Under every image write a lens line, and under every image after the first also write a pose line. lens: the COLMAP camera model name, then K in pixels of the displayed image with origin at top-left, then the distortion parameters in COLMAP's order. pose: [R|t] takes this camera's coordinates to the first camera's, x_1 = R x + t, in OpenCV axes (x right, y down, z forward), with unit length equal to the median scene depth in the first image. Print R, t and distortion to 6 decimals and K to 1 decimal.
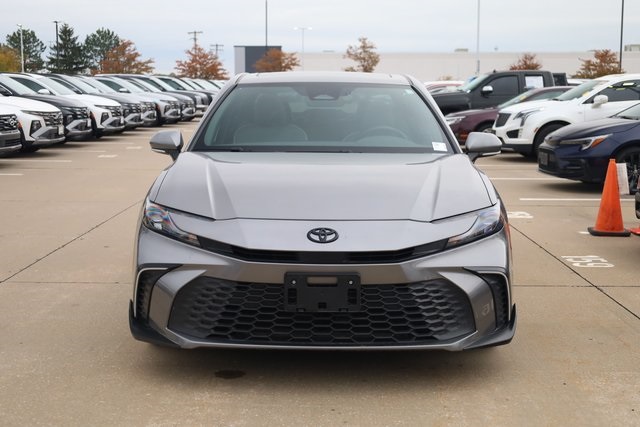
lens RADIAL K [[894.5, 0, 320.3], [0, 894.5, 214.7], [0, 0, 1]] dist [0.091553, 0.000000]
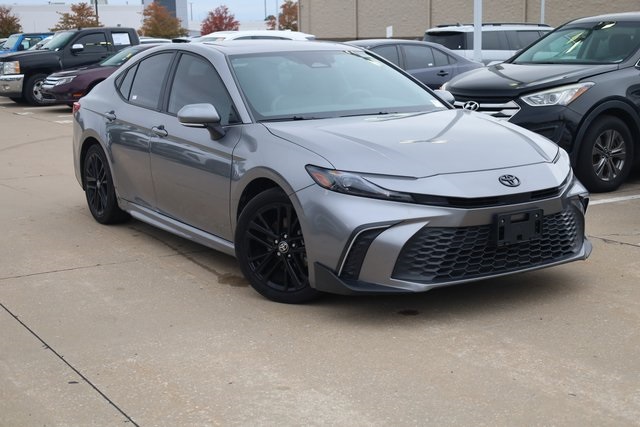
lens RADIAL K [[894.5, 0, 321.4], [0, 894.5, 212.8], [0, 0, 1]] dist [0.091553, 0.000000]
pose [[0.858869, -0.121933, 0.497470, -0.810751], [0.098521, 0.992442, 0.073160, -0.046604], [-0.502631, -0.013824, 0.864390, 0.076769]]
